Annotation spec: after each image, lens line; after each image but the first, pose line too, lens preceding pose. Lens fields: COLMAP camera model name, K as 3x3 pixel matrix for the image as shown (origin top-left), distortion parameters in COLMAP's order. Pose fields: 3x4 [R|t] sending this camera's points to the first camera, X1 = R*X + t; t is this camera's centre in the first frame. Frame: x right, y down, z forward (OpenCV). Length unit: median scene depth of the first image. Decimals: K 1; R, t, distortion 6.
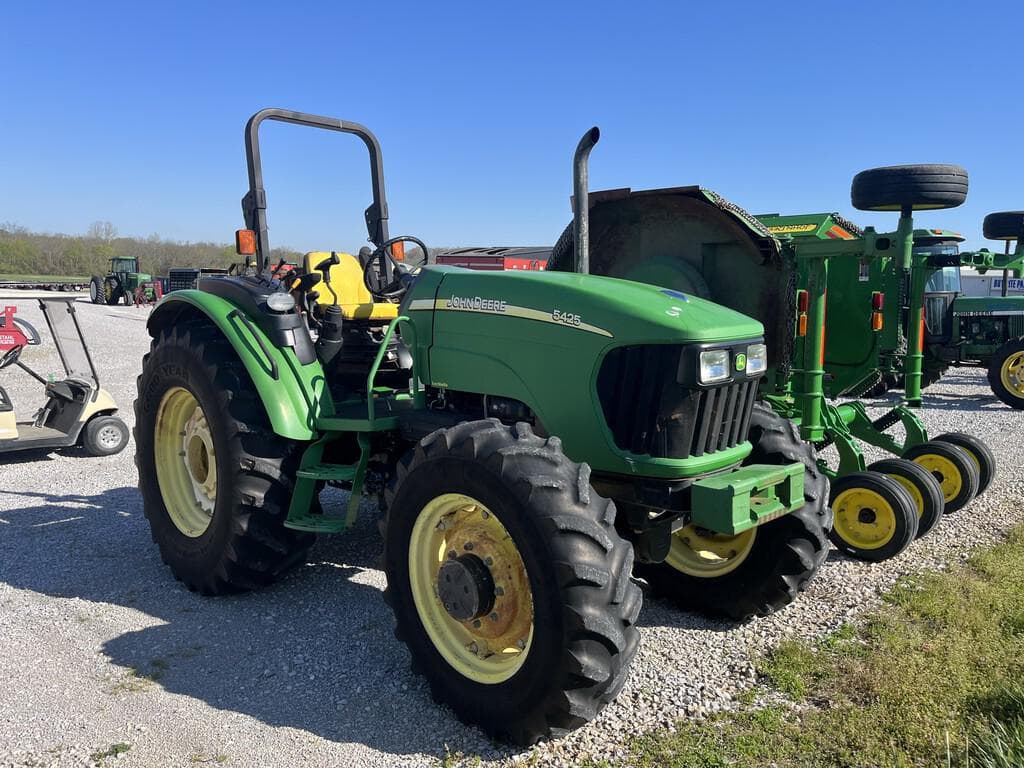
lens RADIAL K [[805.9, 0, 512.0], [0, 805.9, 384.0], [0, 0, 1]] dist [0.112878, -0.096105]
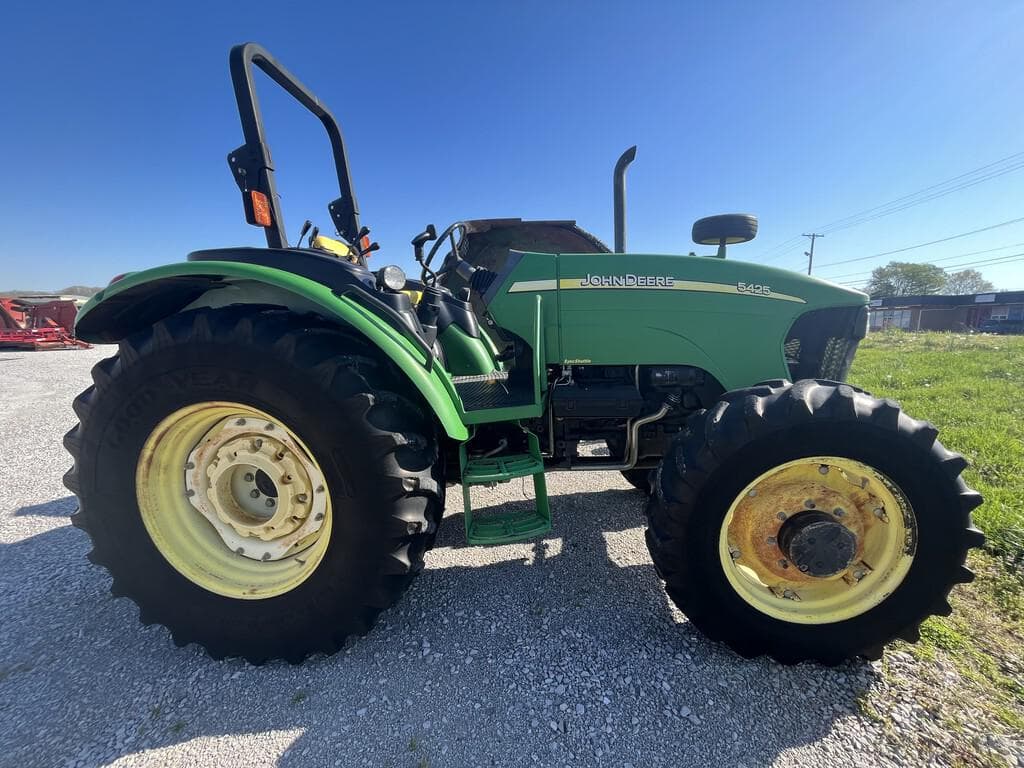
lens RADIAL K [[418.9, 0, 512.0], [0, 418.9, 384.0], [0, 0, 1]] dist [-0.000129, -0.000013]
pose [[0.755057, -0.116192, 0.645281, -0.496074], [0.089093, 0.993226, 0.074595, -0.017814], [-0.649577, 0.001166, 0.760294, 0.629676]]
